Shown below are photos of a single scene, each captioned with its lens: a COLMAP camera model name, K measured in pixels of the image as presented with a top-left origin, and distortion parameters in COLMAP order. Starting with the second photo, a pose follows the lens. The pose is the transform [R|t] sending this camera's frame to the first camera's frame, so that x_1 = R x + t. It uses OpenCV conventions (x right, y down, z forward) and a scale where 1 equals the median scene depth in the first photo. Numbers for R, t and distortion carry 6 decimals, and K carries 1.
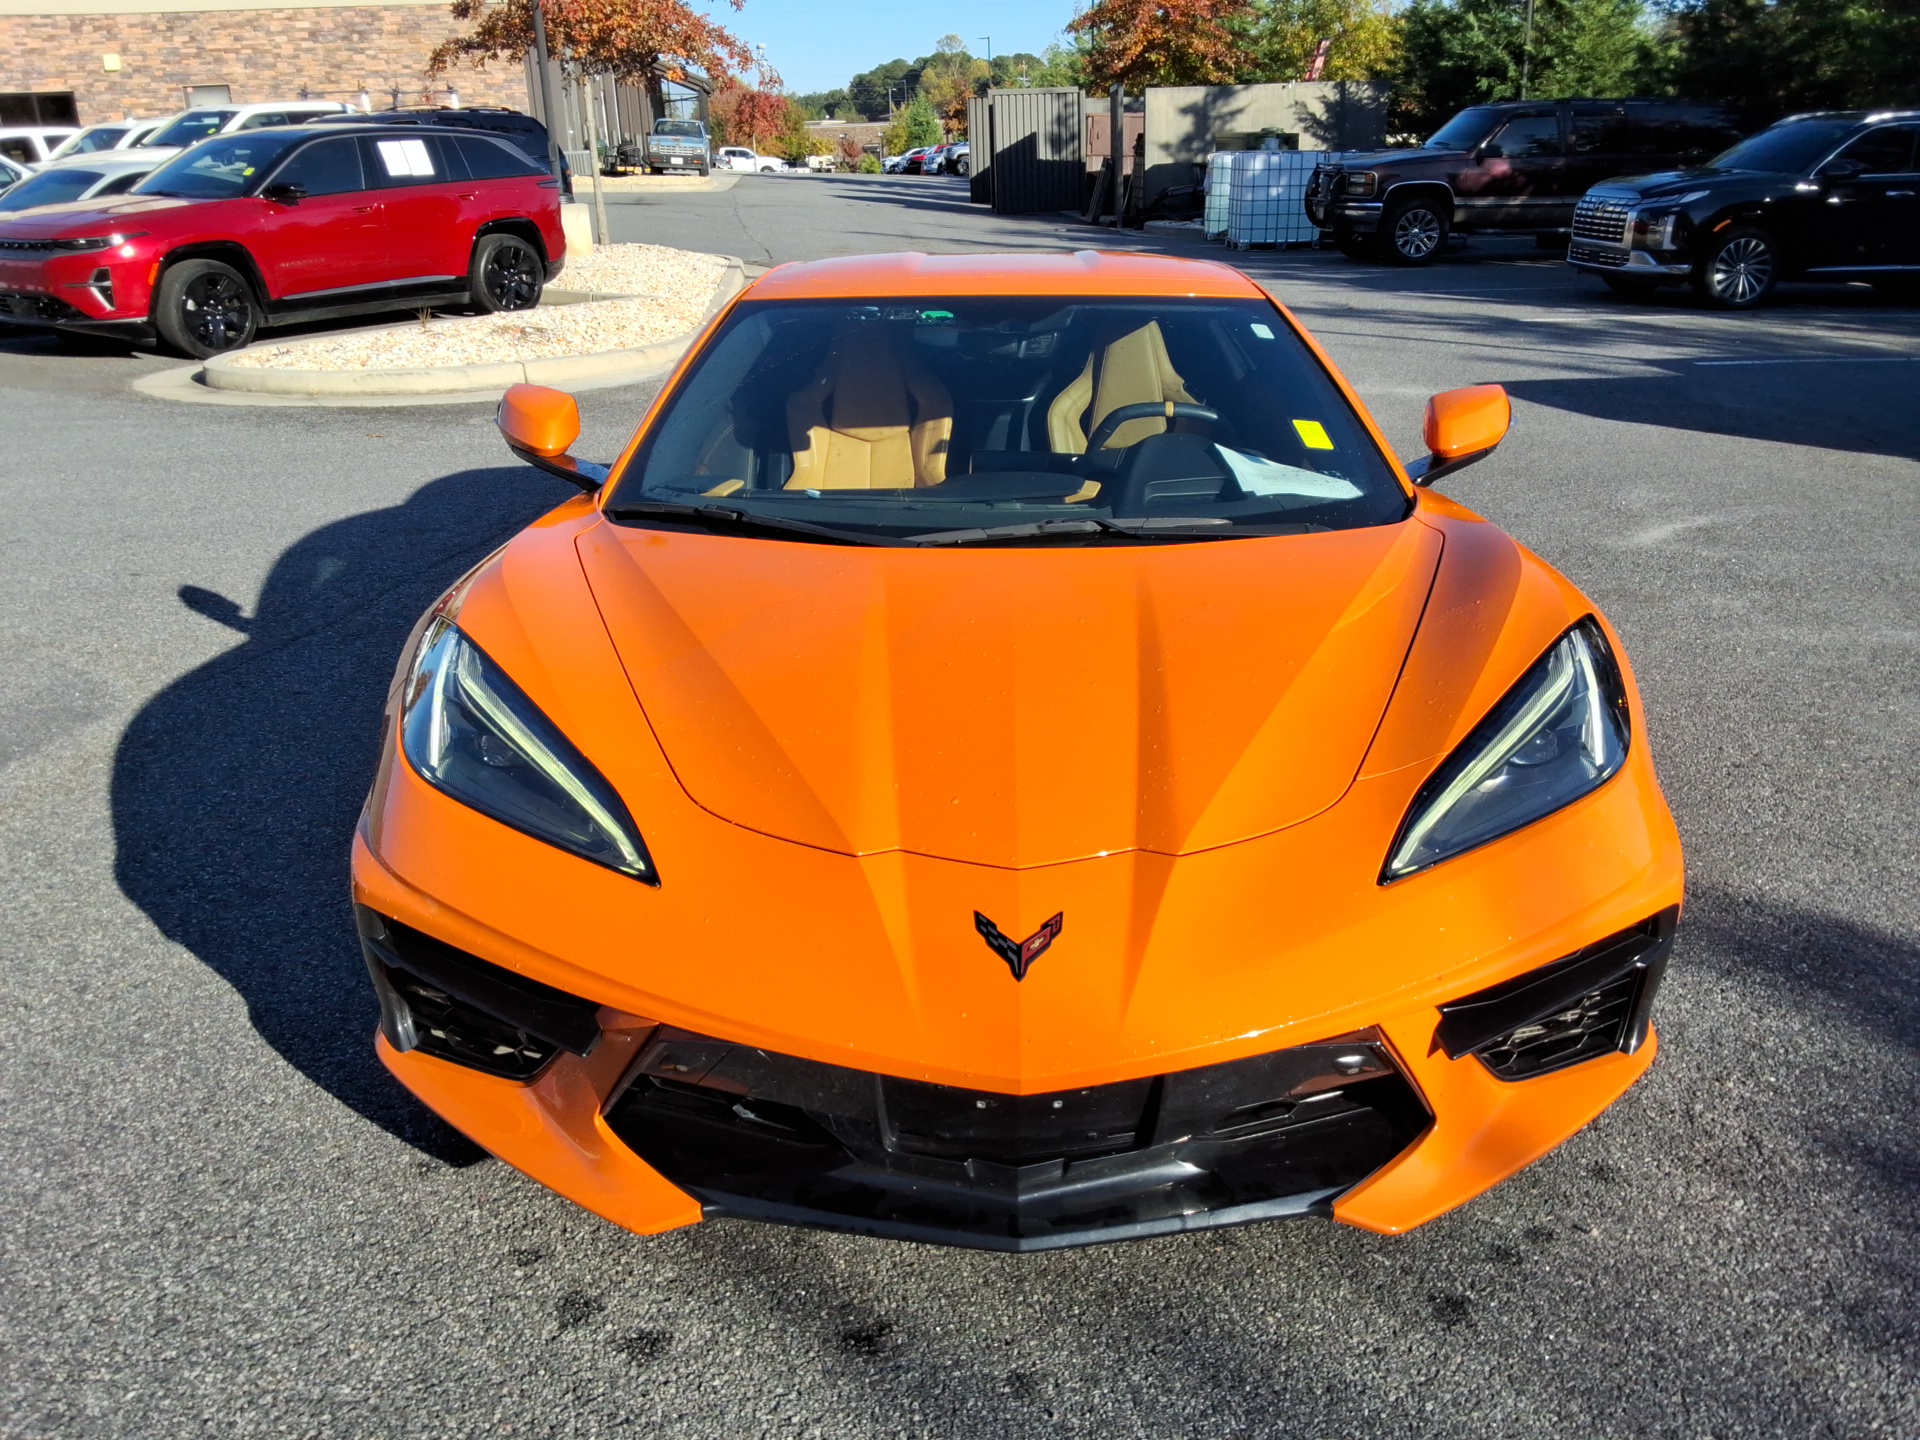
lens RADIAL K [[1558.1, 0, 981.7], [0, 1558.1, 699.6], [0, 0, 1]] dist [0.118934, -0.197016]
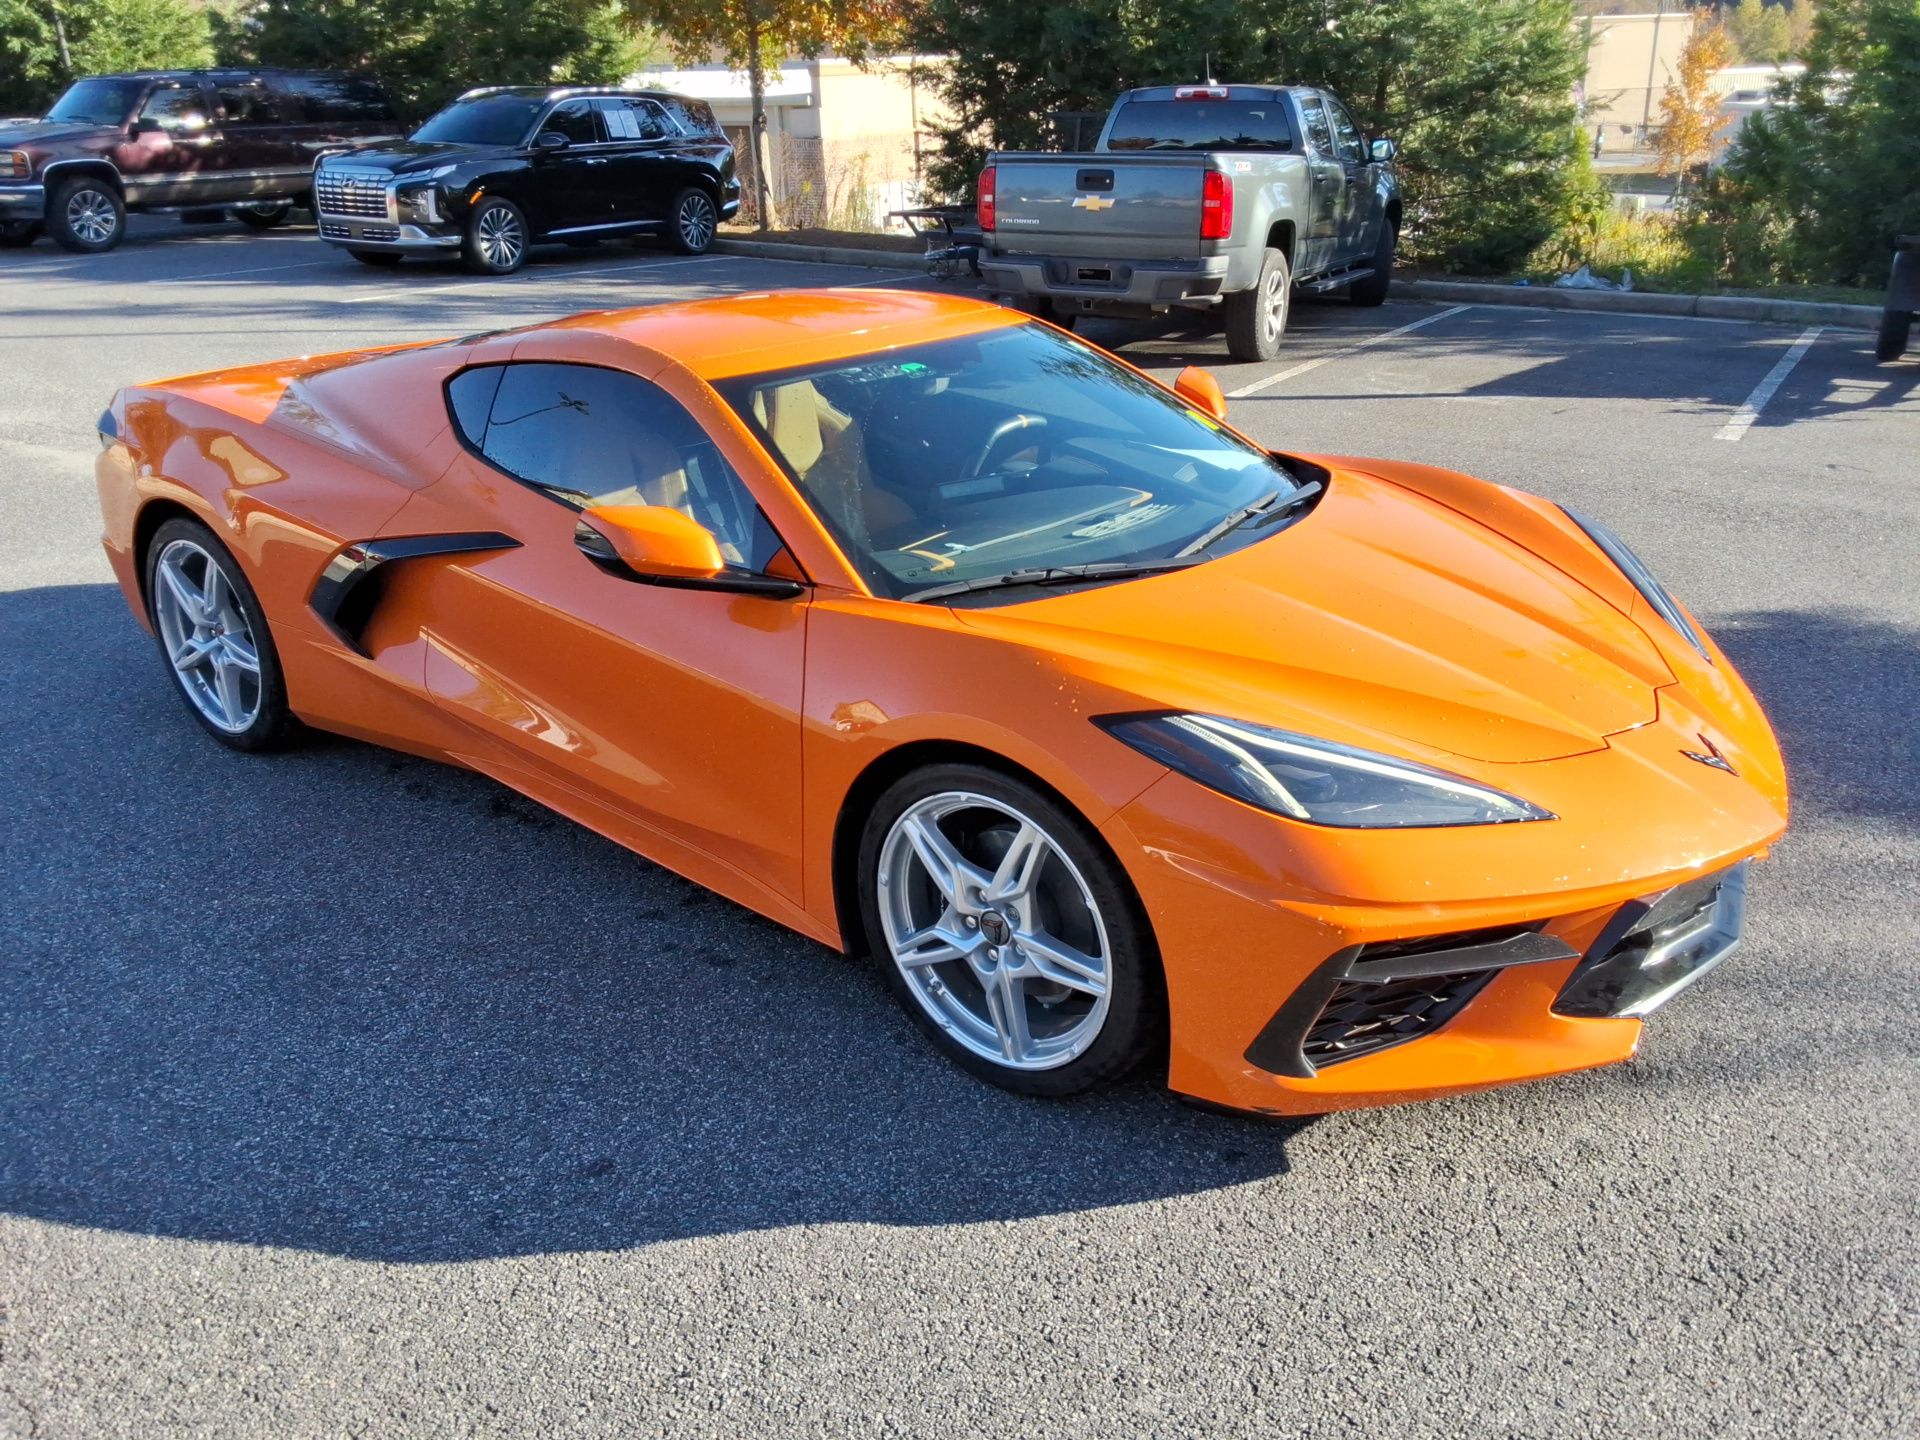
lens RADIAL K [[1552.0, 0, 960.5], [0, 1552.0, 721.7], [0, 0, 1]] dist [0.035347, -0.042233]
pose [[0.620547, -0.299083, 0.724894, -0.156246], [0.265761, 0.949914, 0.164419, -0.033420], [-0.737762, 0.090618, 0.668951, 0.053221]]
